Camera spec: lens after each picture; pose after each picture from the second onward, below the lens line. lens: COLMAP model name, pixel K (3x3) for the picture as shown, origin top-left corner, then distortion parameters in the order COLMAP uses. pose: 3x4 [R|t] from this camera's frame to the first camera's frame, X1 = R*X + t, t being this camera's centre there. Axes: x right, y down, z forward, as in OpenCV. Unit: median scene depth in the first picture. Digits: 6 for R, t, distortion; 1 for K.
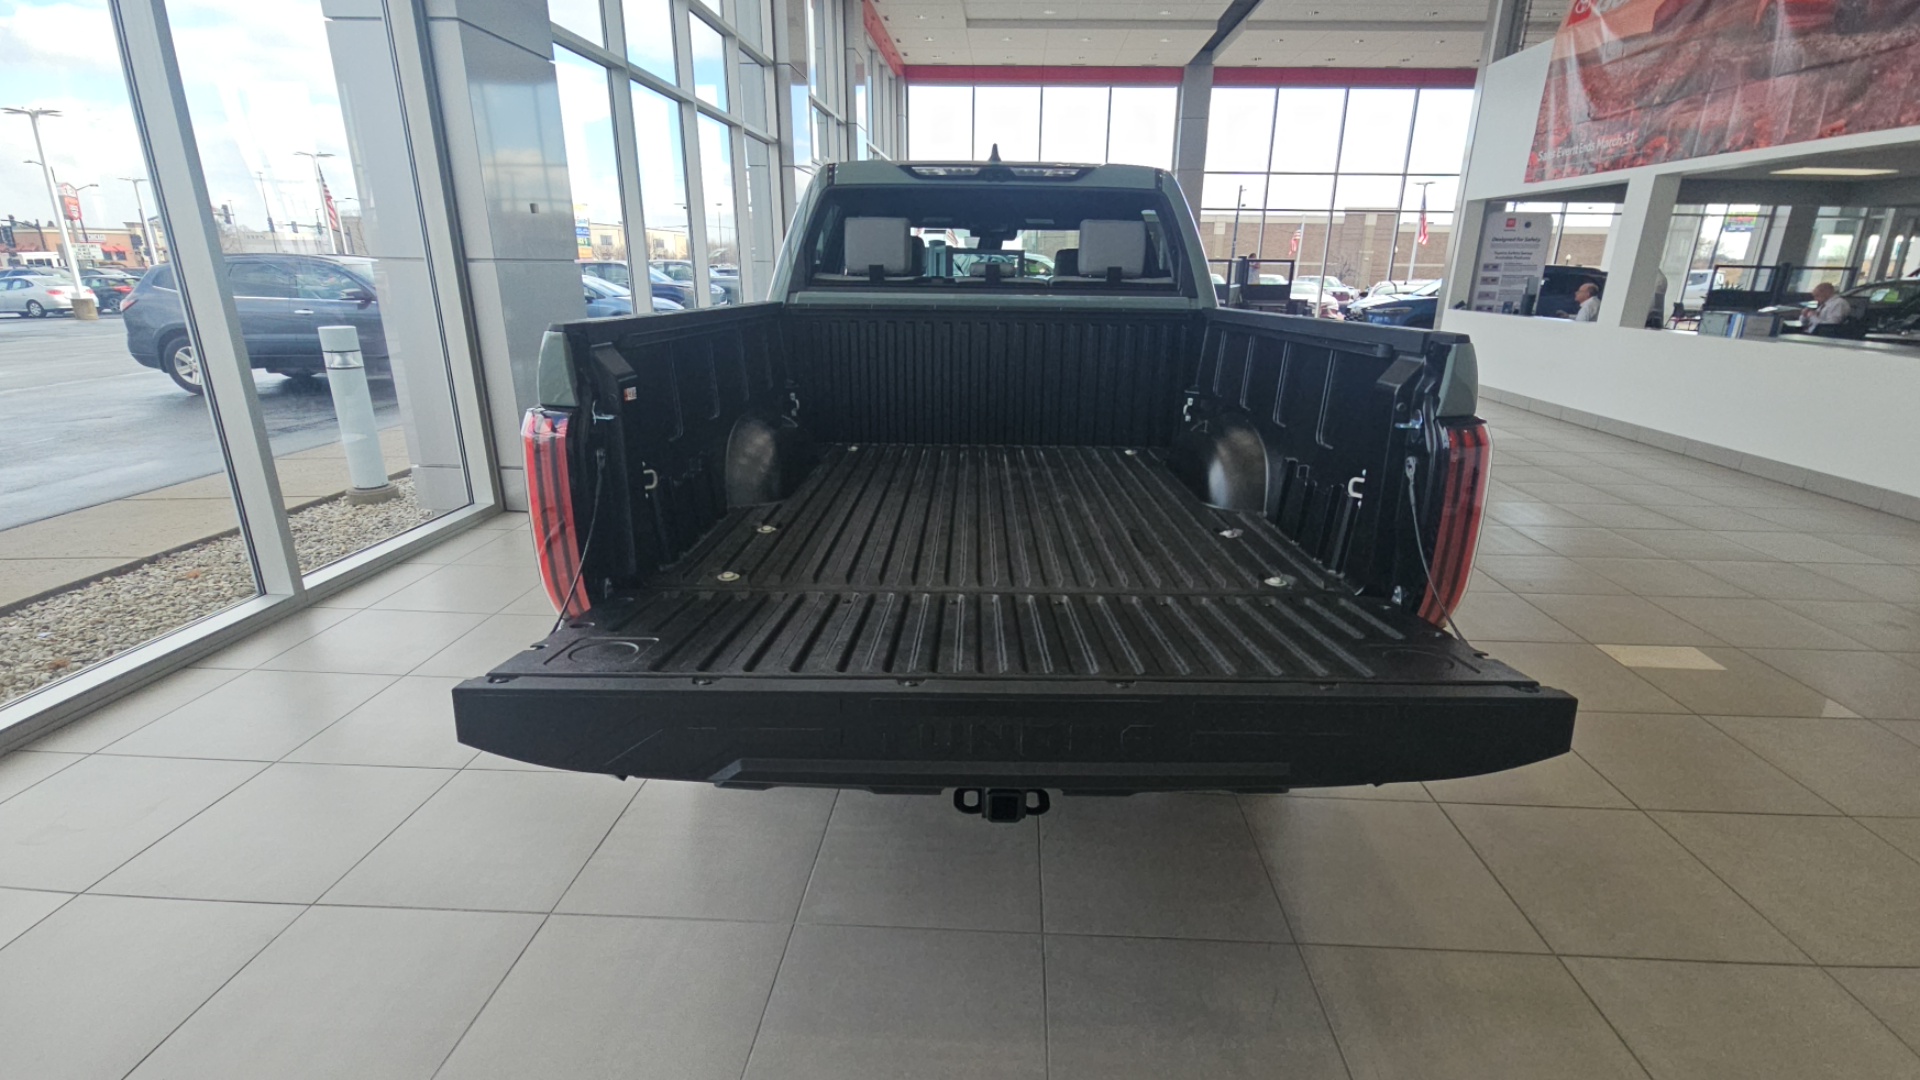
lens RADIAL K [[858.9, 0, 973.3], [0, 858.9, 547.2], [0, 0, 1]] dist [0.010725, -0.007819]
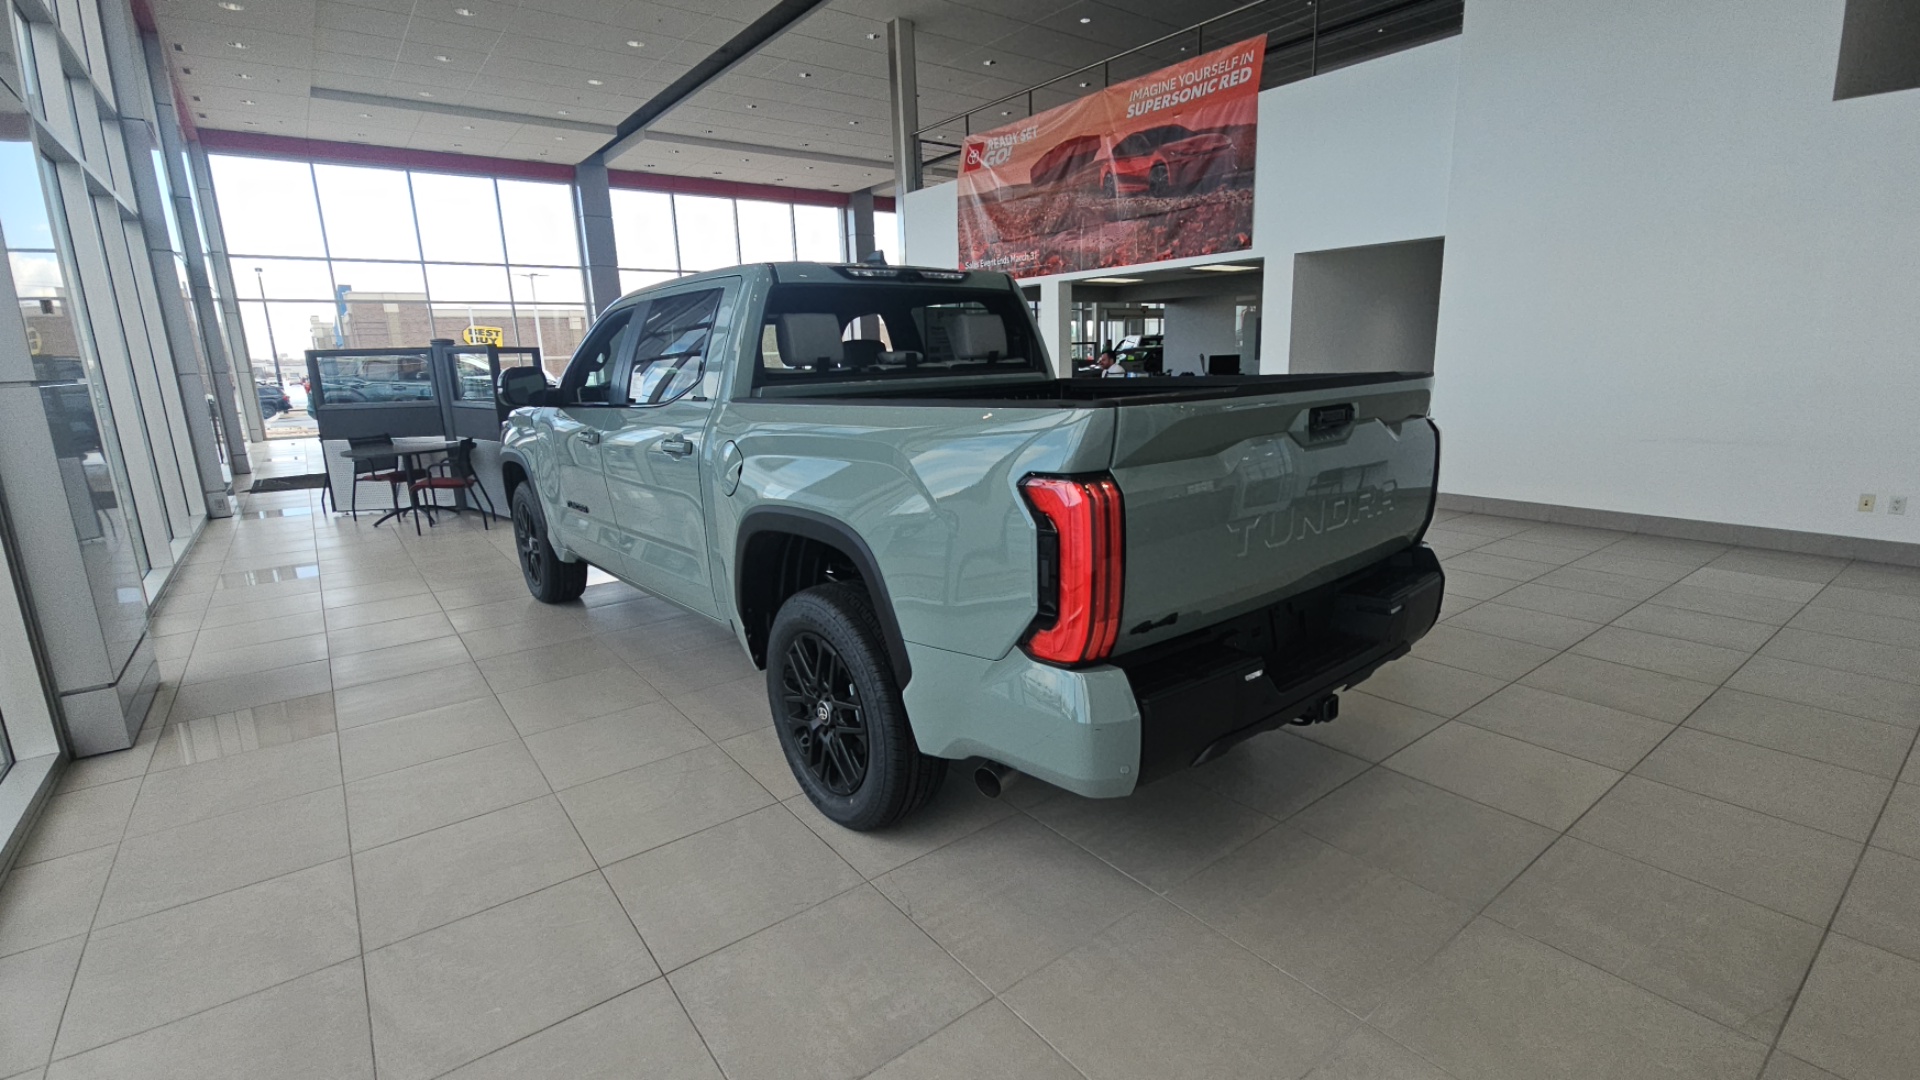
lens RADIAL K [[858.9, 0, 973.4], [0, 858.9, 546.1], [0, 0, 1]] dist [0.010725, -0.007819]
pose [[0.763758, -0.175807, 0.621100, -0.253415], [0.236975, 0.971377, -0.016449, -0.016548], [-0.600430, 0.159748, 0.783559, 0.040446]]
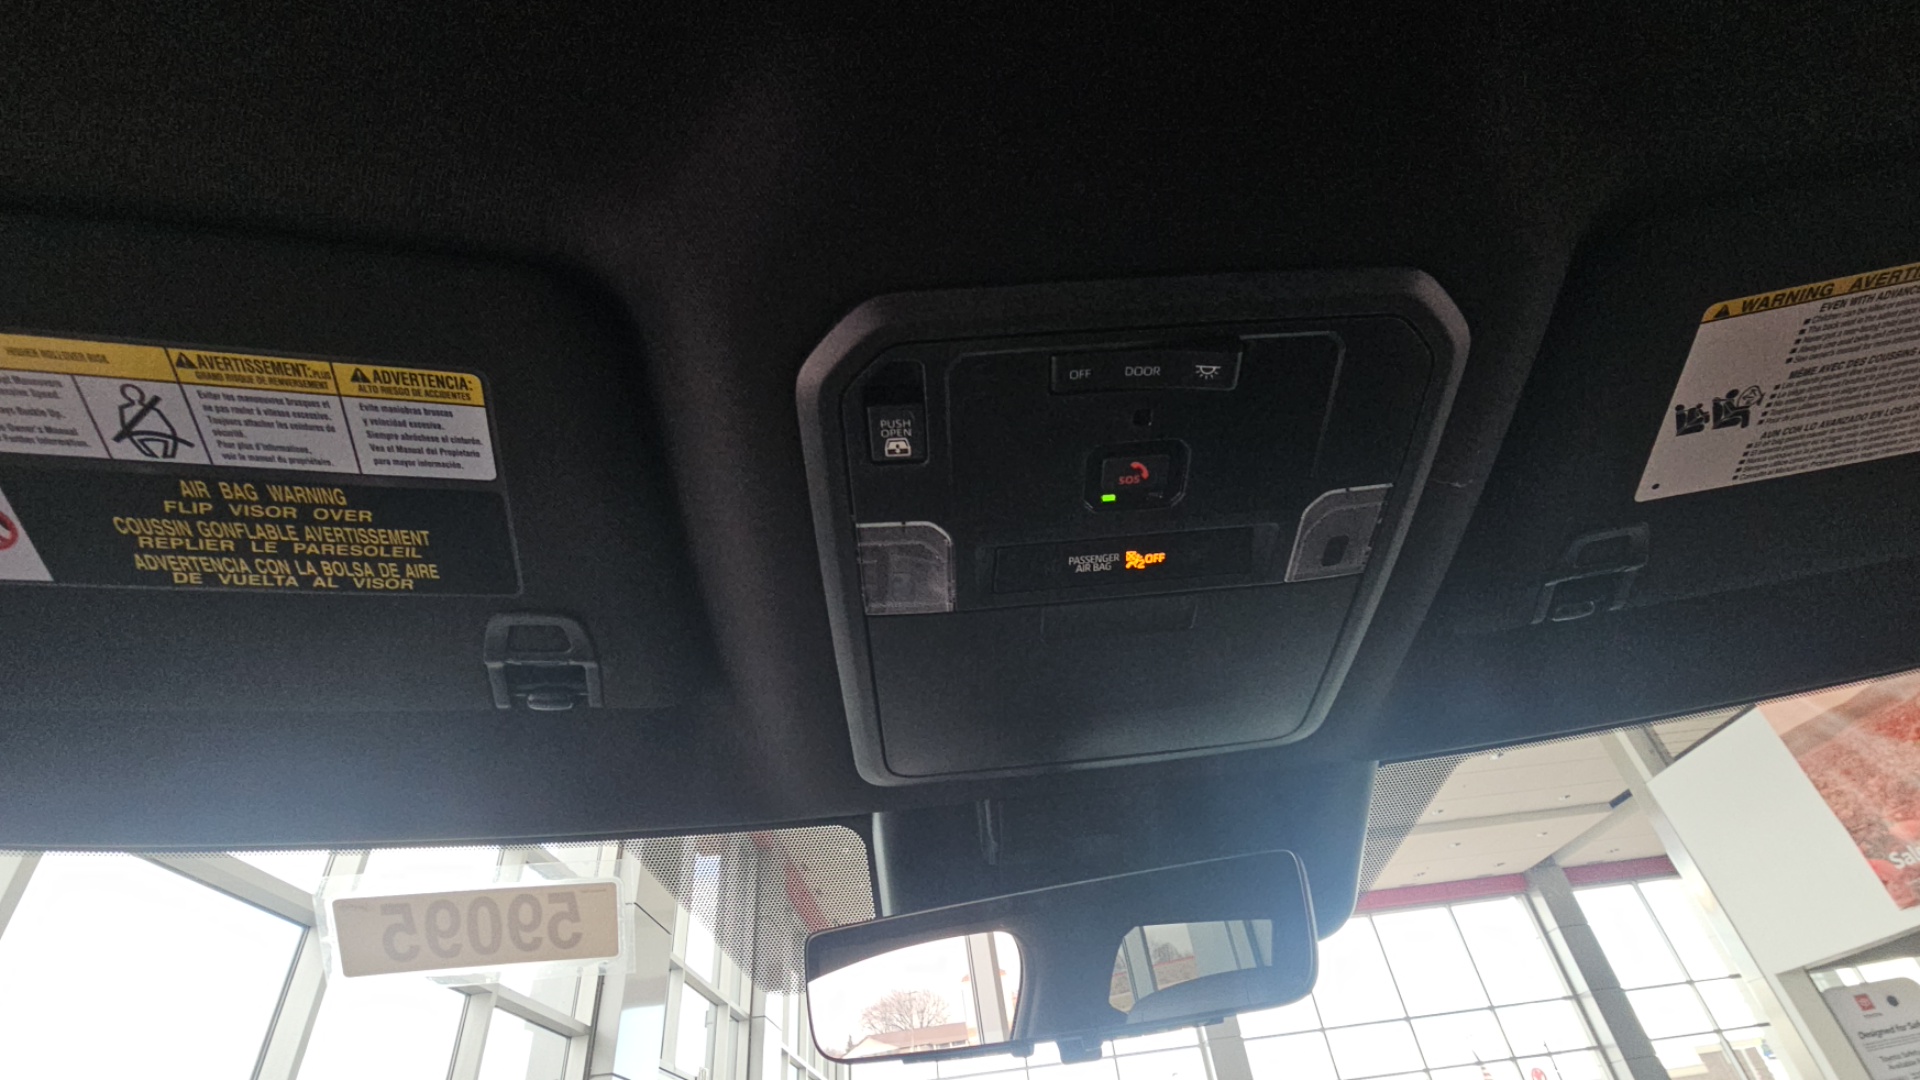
lens RADIAL K [[858.9, 0, 968.2], [0, 858.9, 549.2], [0, 0, 1]] dist [0.010725, -0.007819]
pose [[0.991849, -0.091287, 0.088891, -0.005103], [0.124423, 0.543577, -0.830086, -0.182580], [0.027457, 0.834380, 0.550505, 0.547581]]
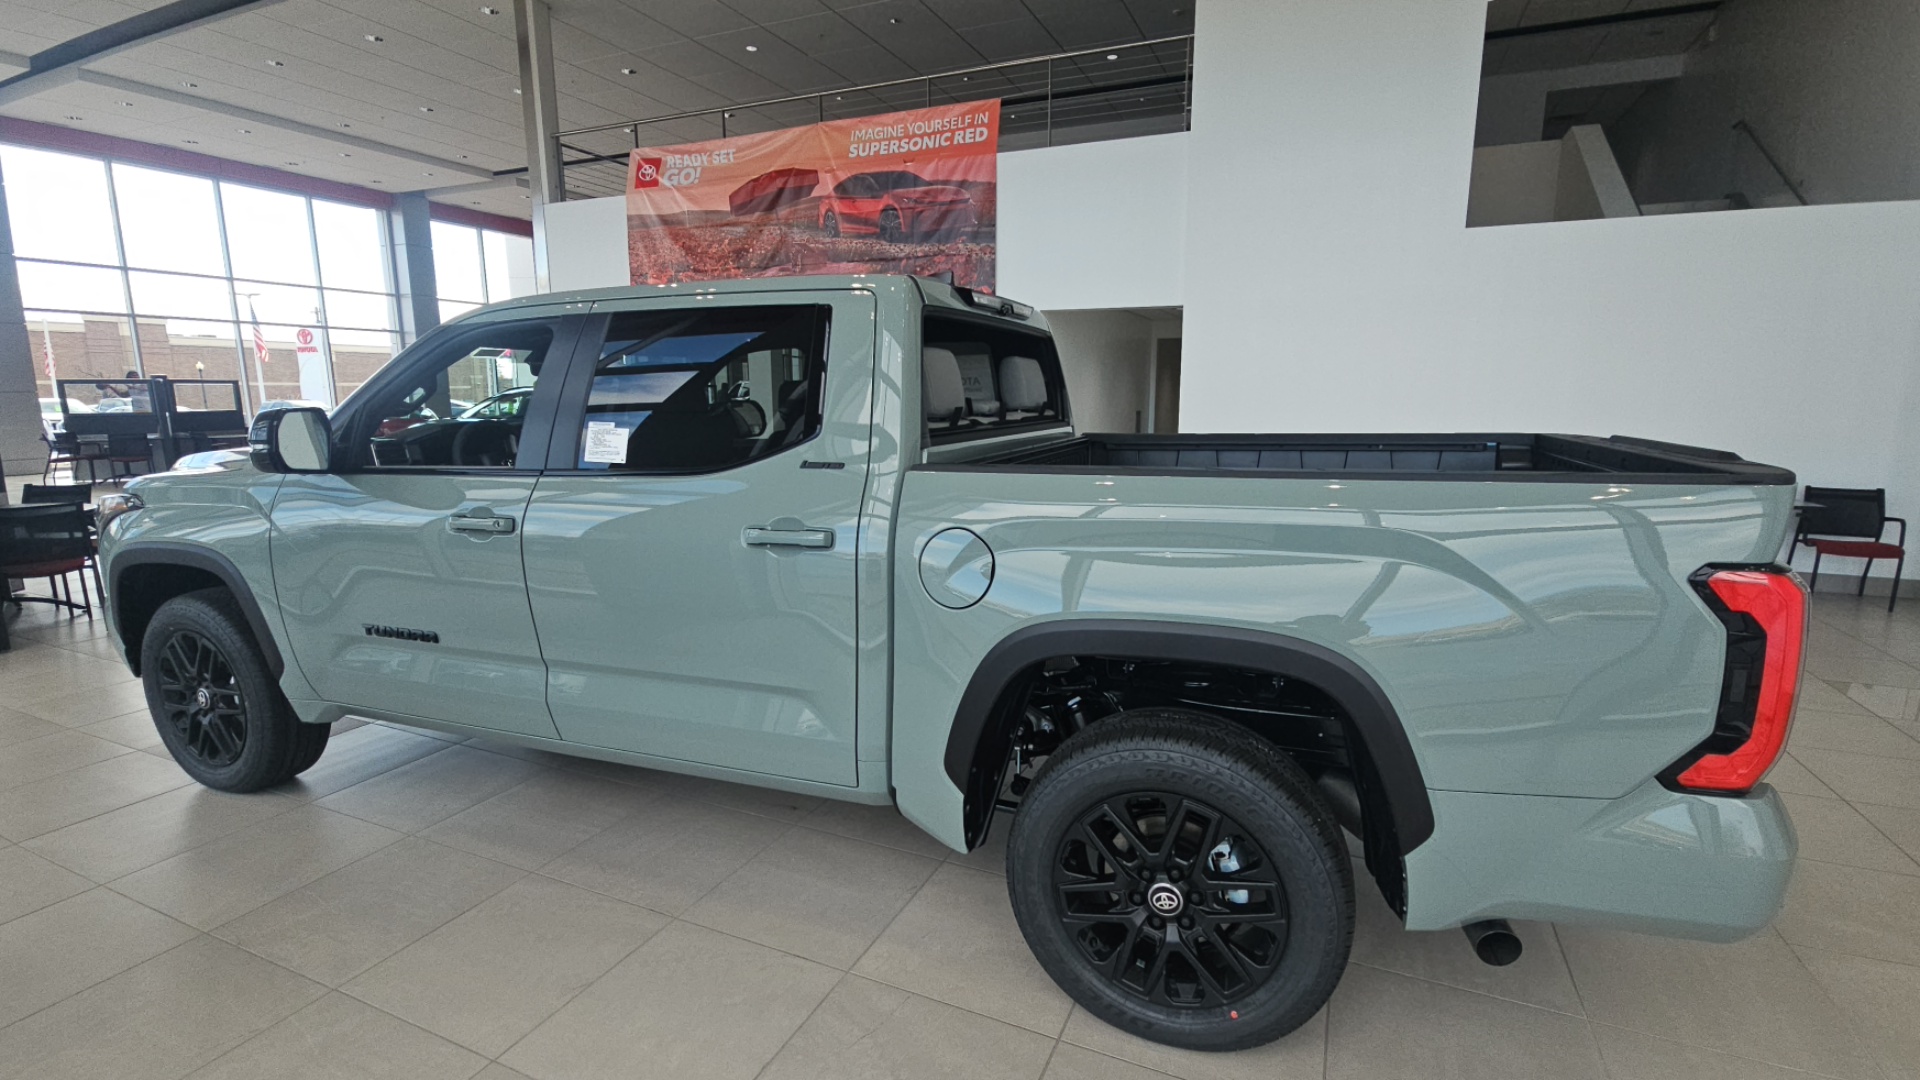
lens RADIAL K [[858.9, 0, 977.9], [0, 858.9, 543.3], [0, 0, 1]] dist [0.010725, -0.007819]
pose [[0.359478, -0.177013, 0.916211, -0.322431], [0.295178, 0.952998, 0.068306, -0.098589], [-0.885238, 0.245890, 0.394832, 0.271109]]
